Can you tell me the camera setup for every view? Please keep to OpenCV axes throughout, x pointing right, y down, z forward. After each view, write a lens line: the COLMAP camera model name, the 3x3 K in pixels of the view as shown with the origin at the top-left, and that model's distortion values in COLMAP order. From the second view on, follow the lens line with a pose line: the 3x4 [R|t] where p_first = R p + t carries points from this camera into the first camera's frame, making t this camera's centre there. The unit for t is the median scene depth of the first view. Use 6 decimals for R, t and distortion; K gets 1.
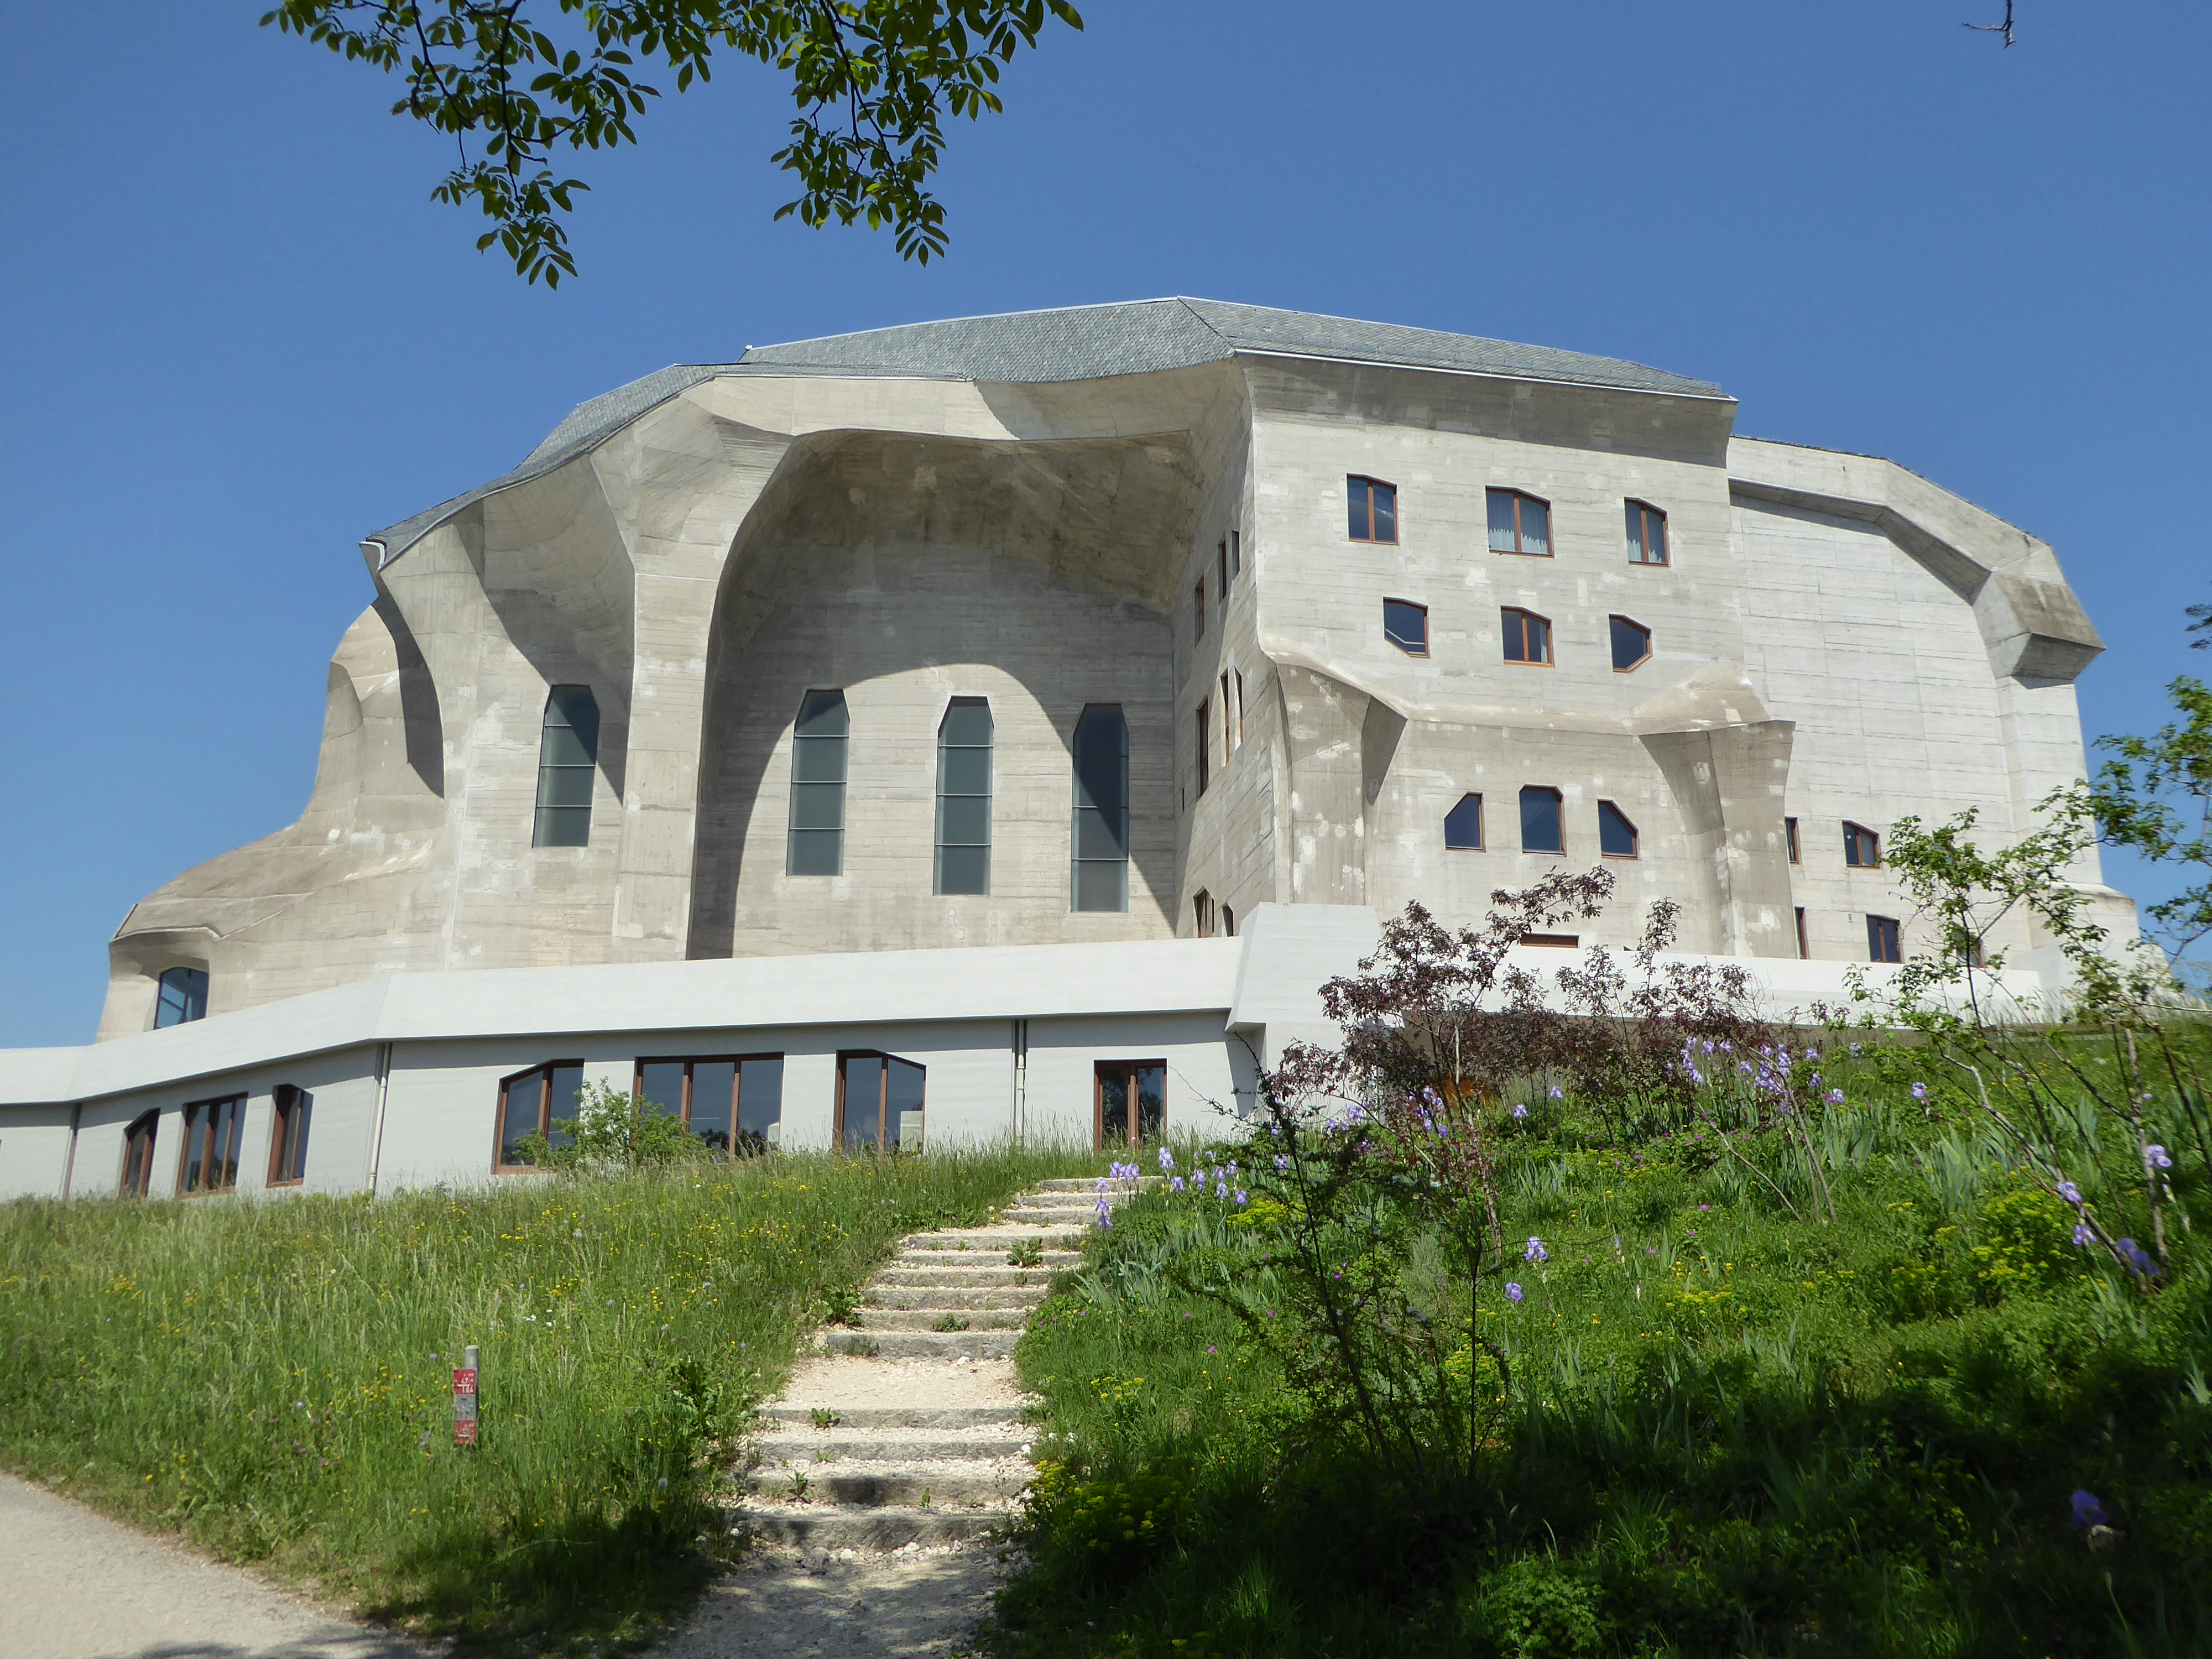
lens RADIAL K [[1891.1, 0, 1106.5], [0, 1891.1, 819.6], [0, 0, 1]] dist [-0.041208, 0.027524]
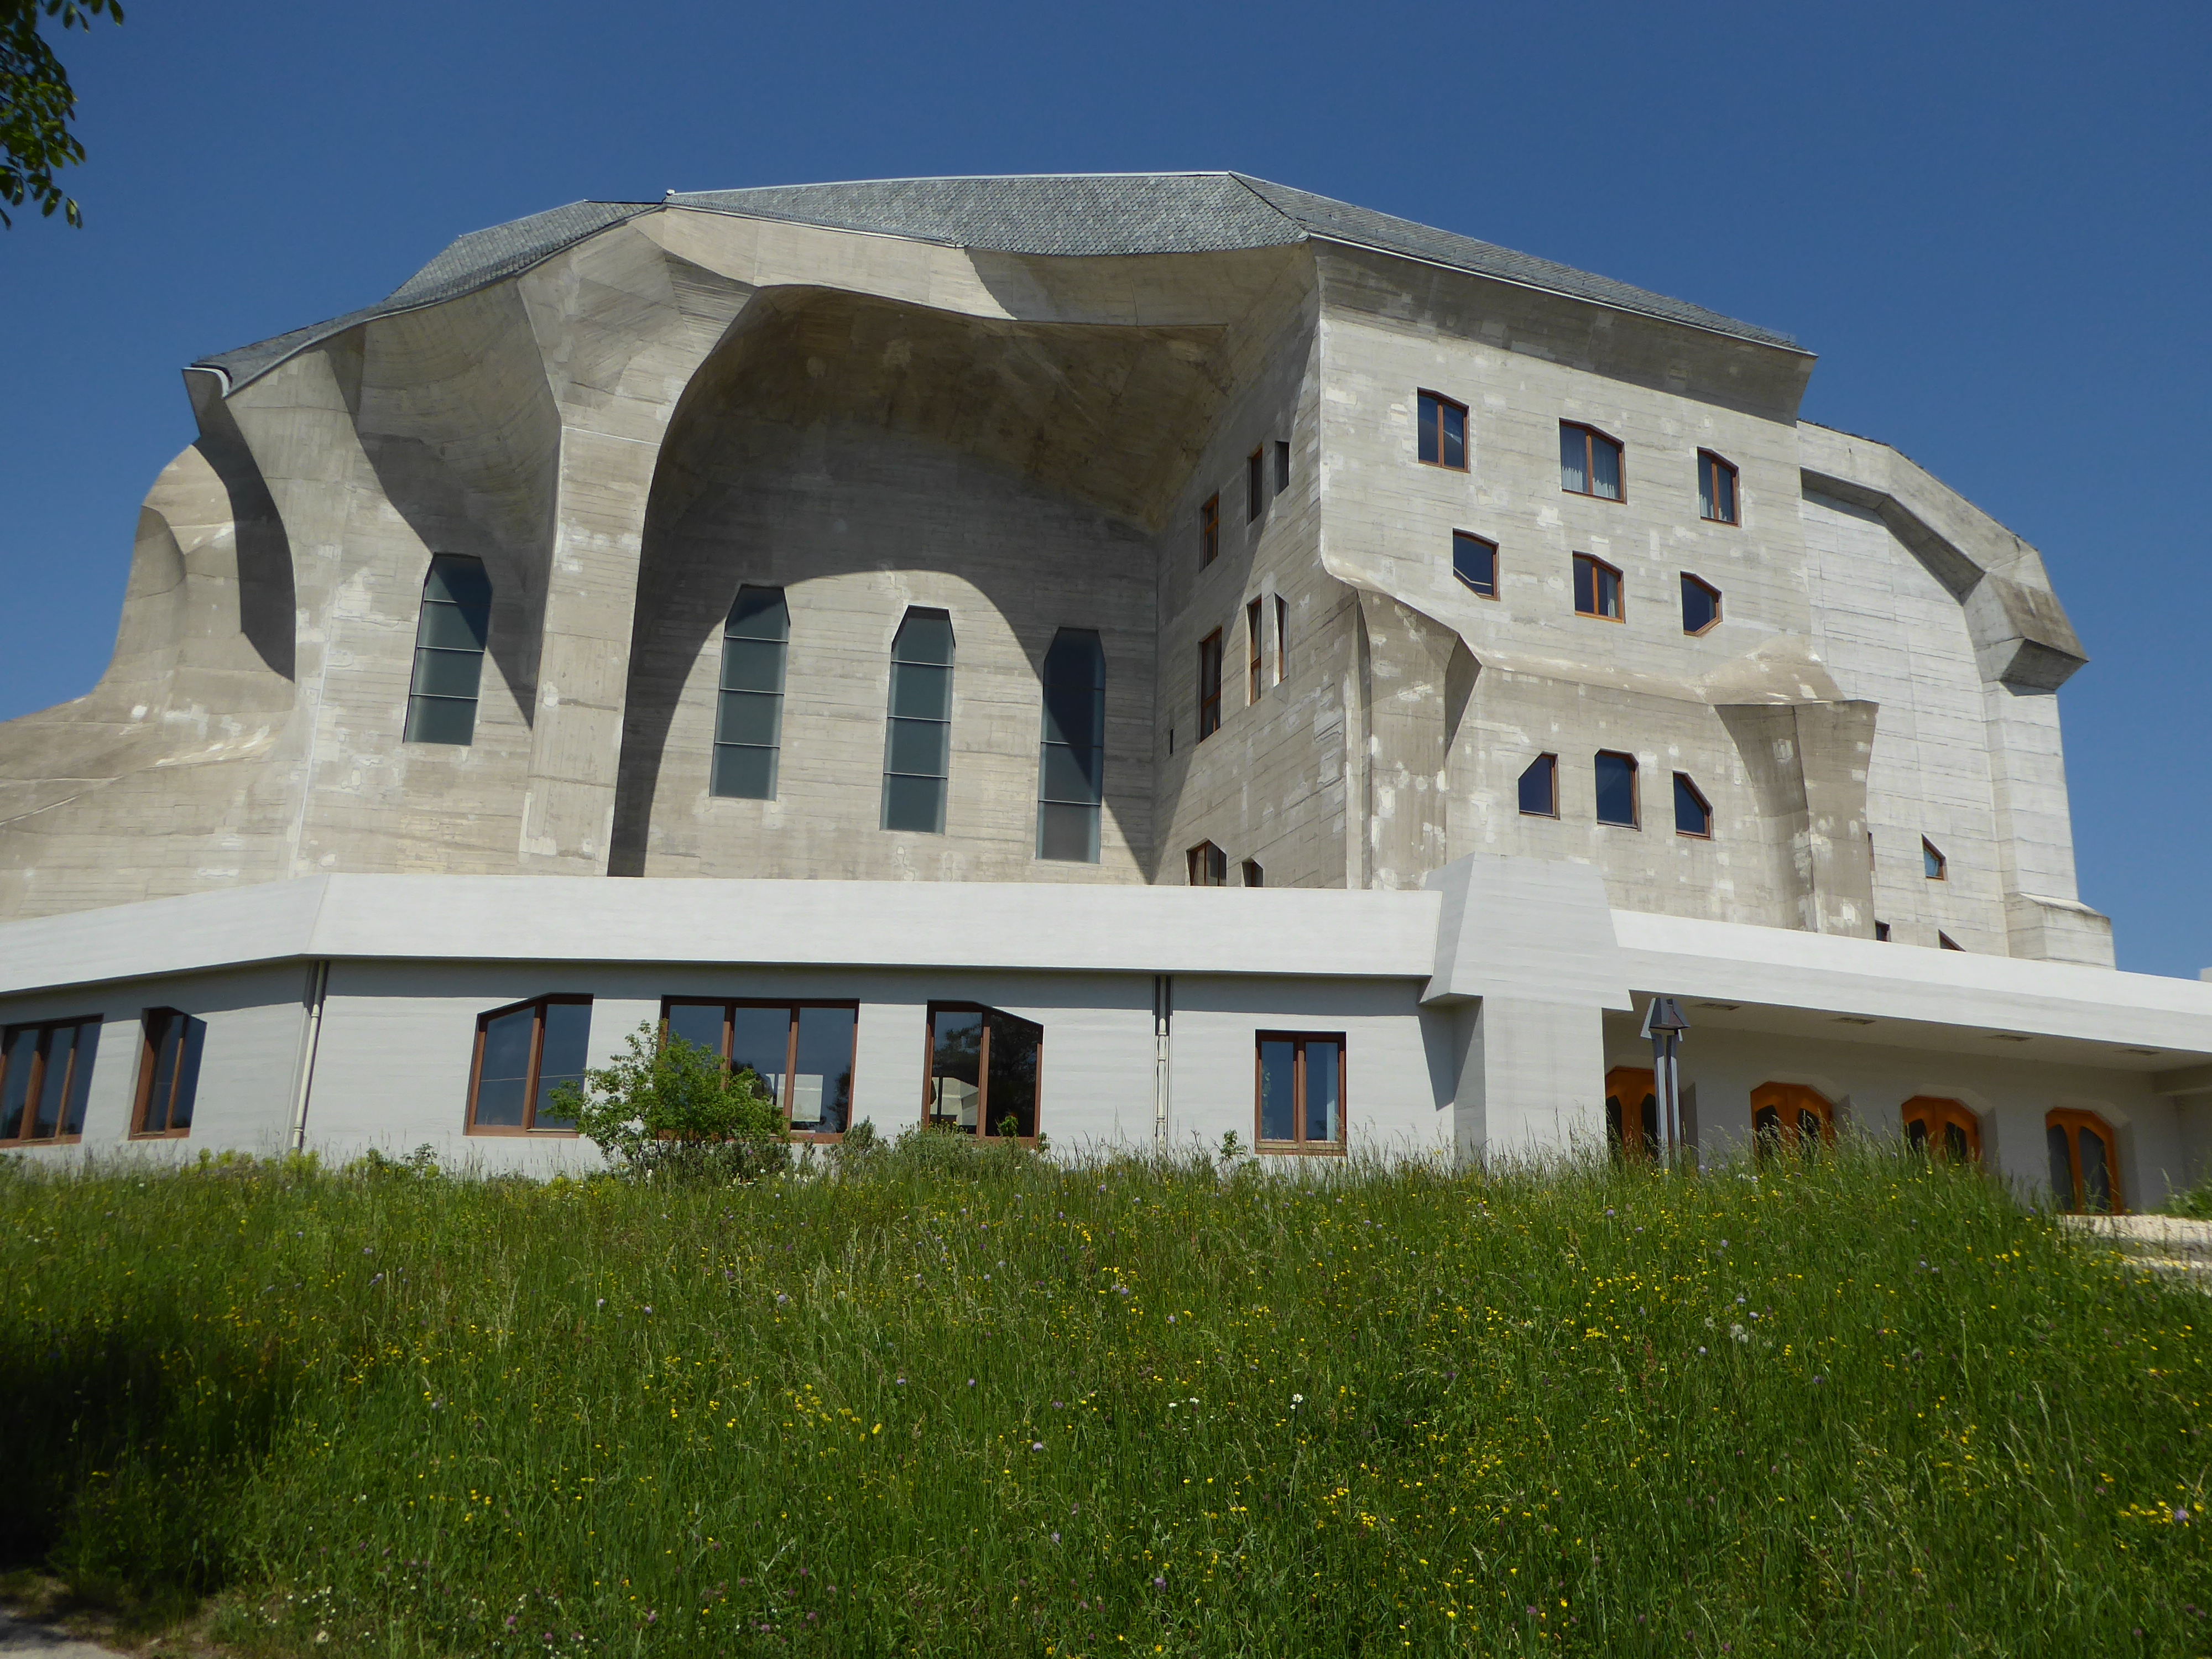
lens RADIAL K [[1891.1, 0, 1112.0], [0, 1891.1, 832.2], [0, 0, 1]] dist [-0.041208, 0.027524]
pose [[0.985179, 0.067401, 0.157734, -0.124945], [-0.070587, 0.997398, 0.014674, 0.020755], [-0.156335, -0.025590, 0.987373, 0.120934]]
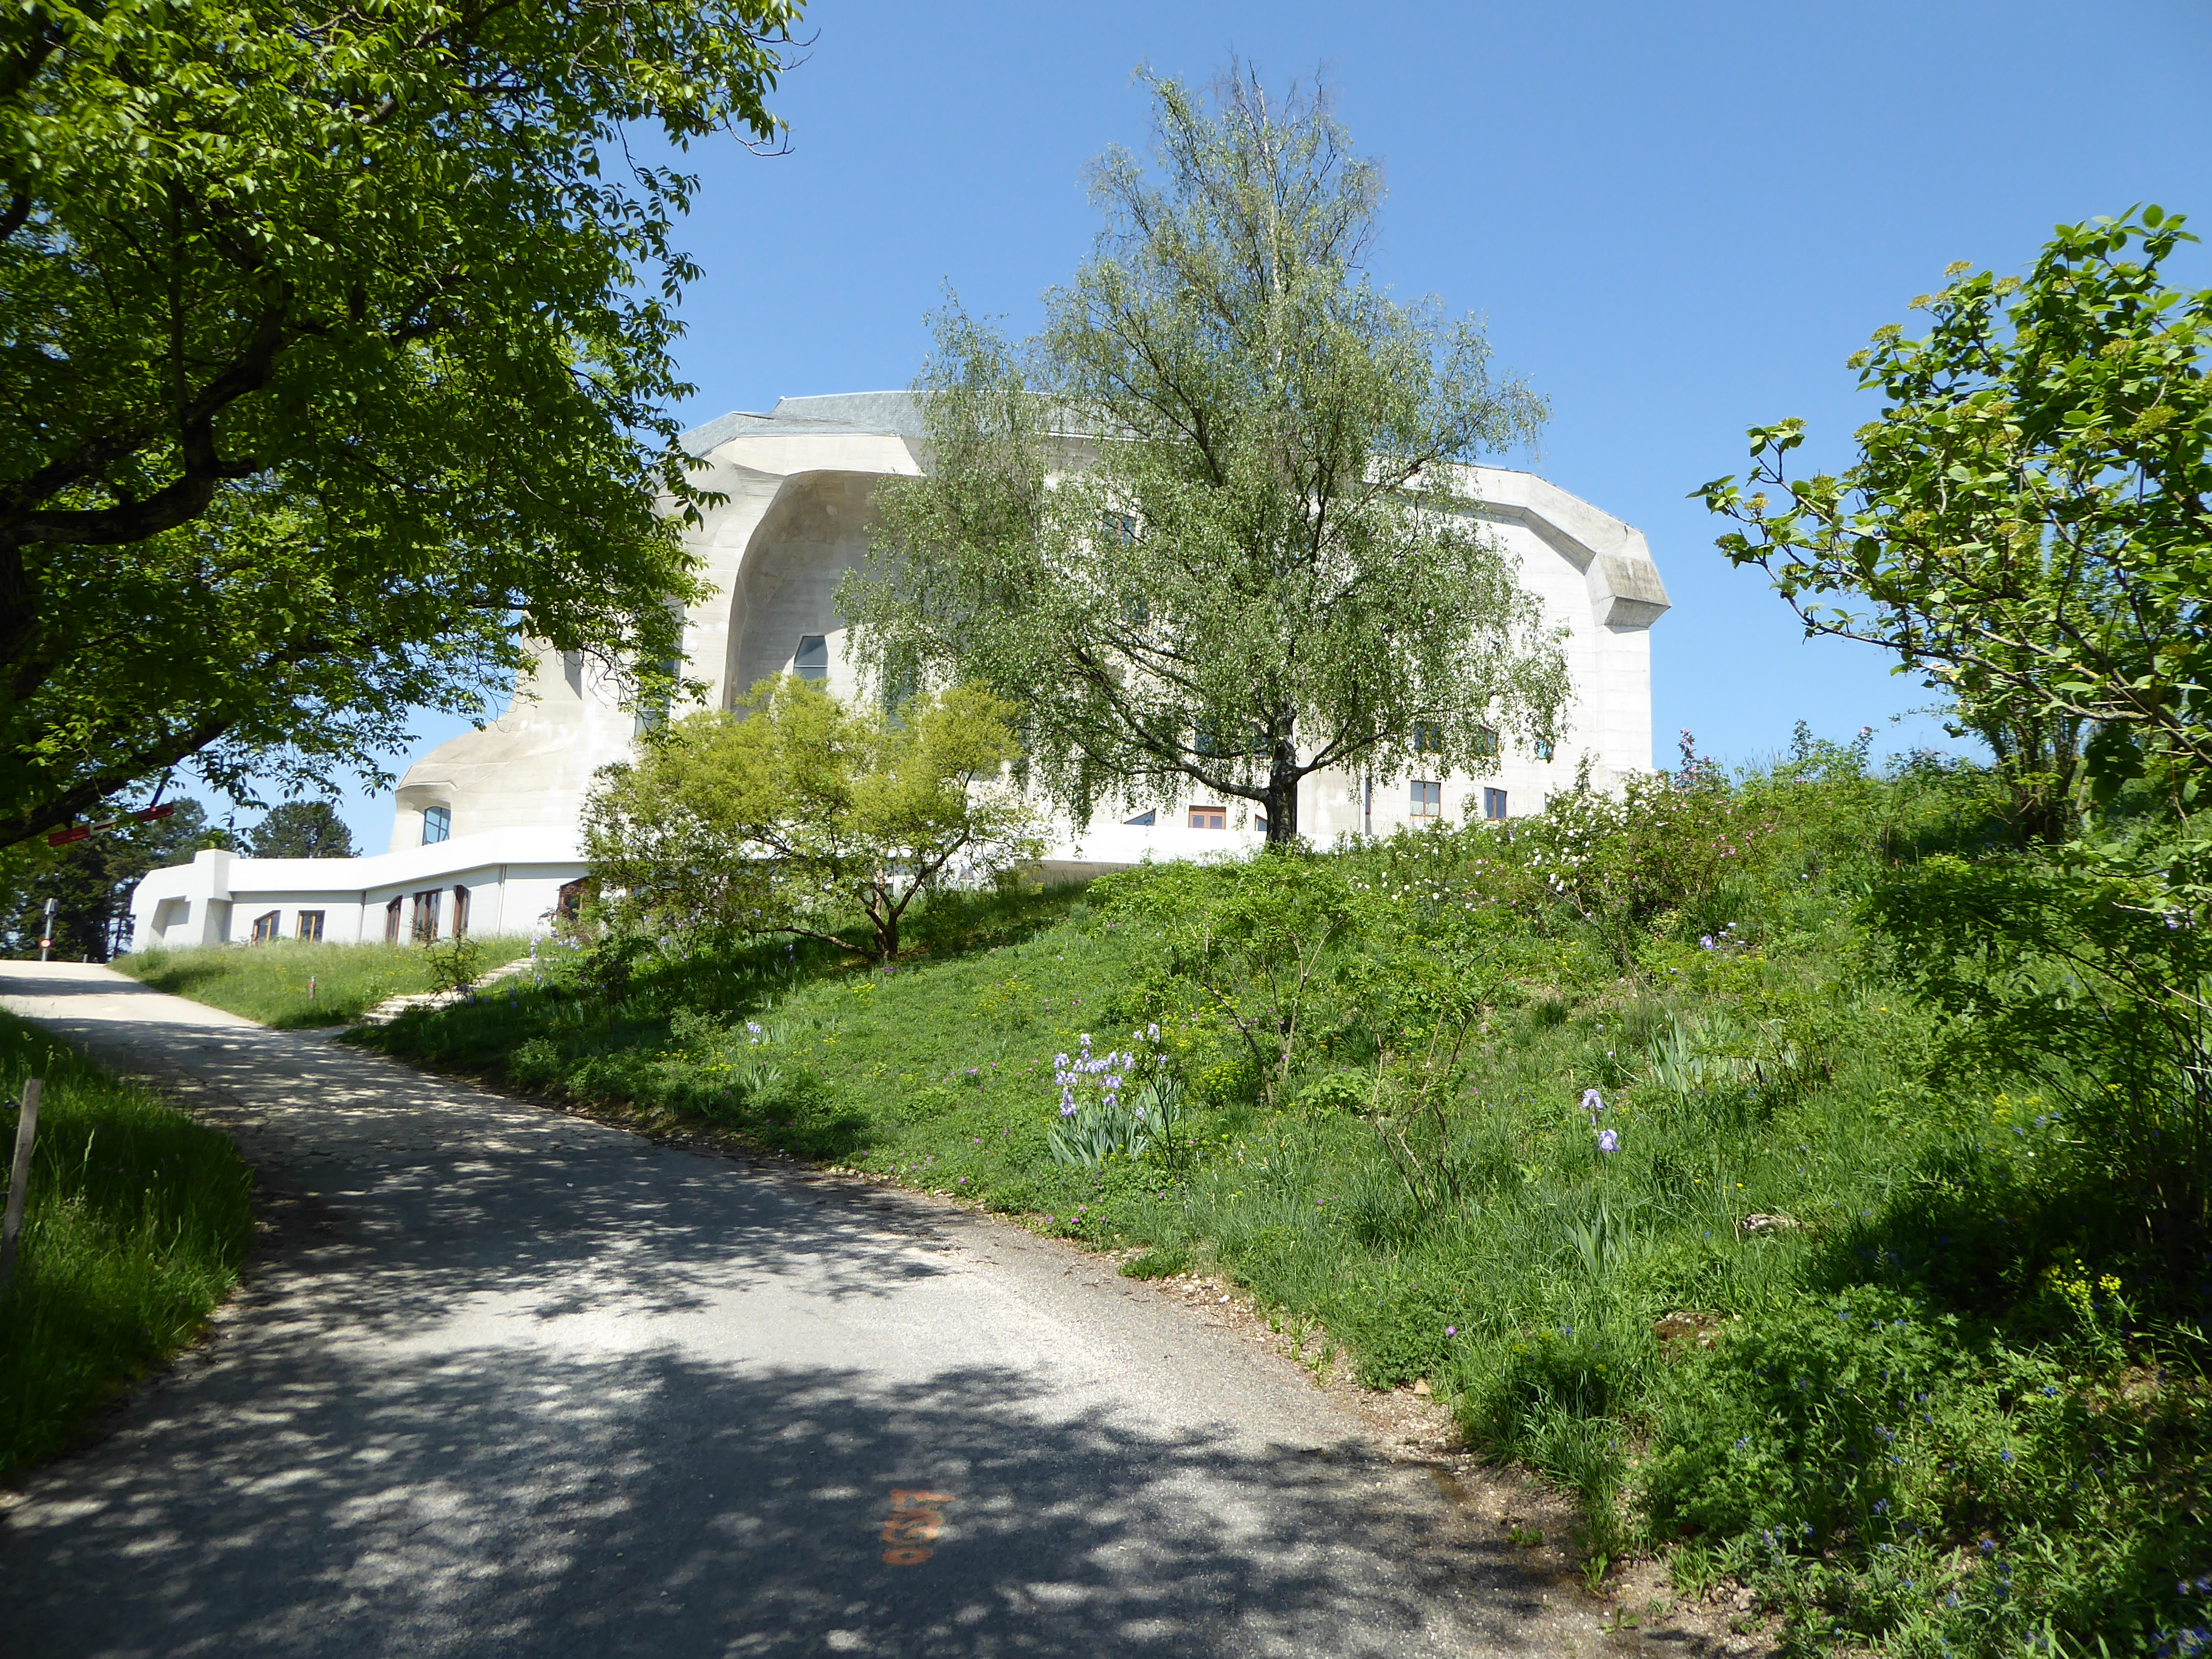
lens RADIAL K [[1613.3, 0, 1111.7], [0, 1613.3, 832.9], [0, 0, 1]] dist [-0.038091, -0.001228]
pose [[0.993921, 0.015093, -0.109059, 0.255525], [-0.002435, 0.993330, 0.115277, -0.063171], [0.110072, -0.114311, 0.987328, -0.325837]]
